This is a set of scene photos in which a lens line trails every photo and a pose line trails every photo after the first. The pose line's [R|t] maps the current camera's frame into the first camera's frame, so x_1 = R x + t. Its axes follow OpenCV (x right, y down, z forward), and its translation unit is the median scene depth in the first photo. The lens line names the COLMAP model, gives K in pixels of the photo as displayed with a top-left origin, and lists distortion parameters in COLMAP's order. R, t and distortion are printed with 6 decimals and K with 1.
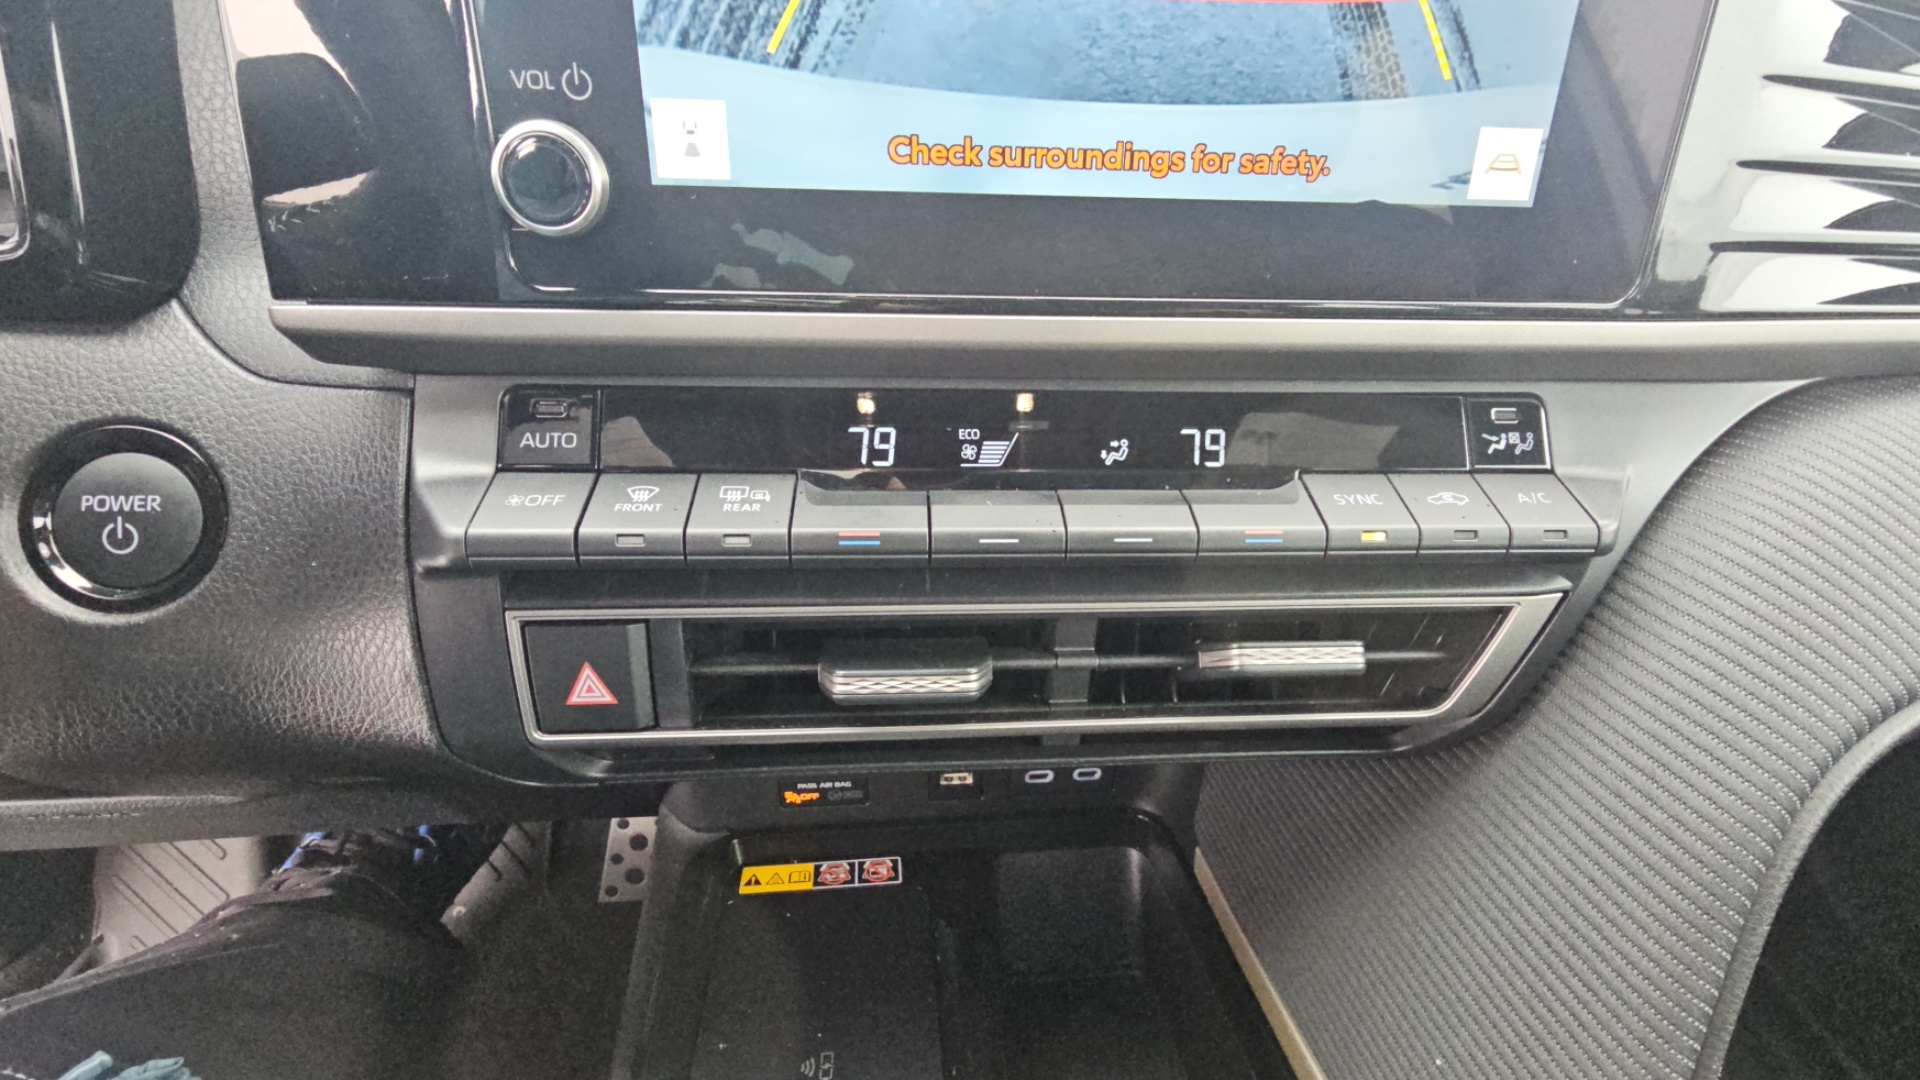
lens RADIAL K [[866.4, 0, 982.2], [0, 866.4, 544.8], [0, 0, 1]] dist [0.008006, -0.006088]
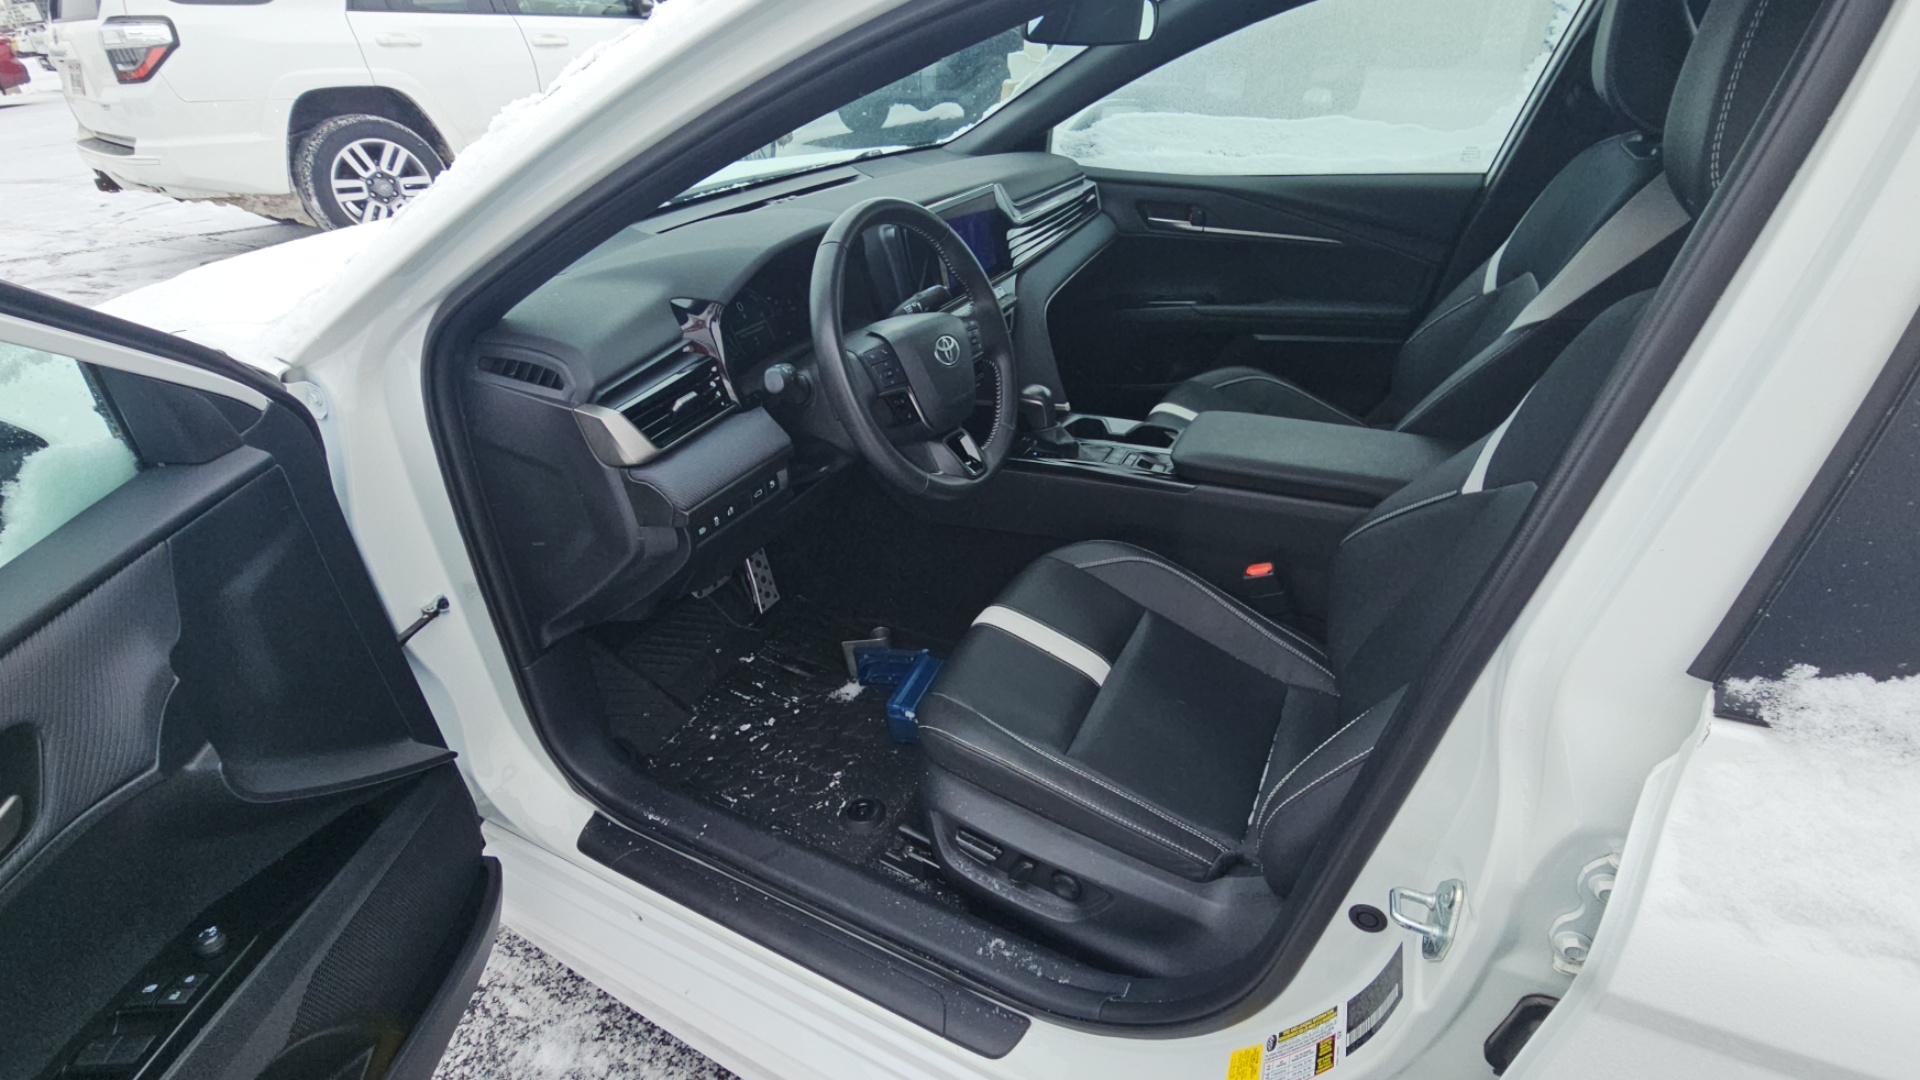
lens RADIAL K [[834.0, 0, 998.4], [0, 834.0, 548.1], [0, 0, 1]] dist [0.001259, -0.000218]
pose [[0.525061, -0.499071, 0.689376, -3.077214], [0.446780, 0.851061, 0.275833, -0.133805], [-0.724361, 0.163170, 0.669833, -1.929420]]
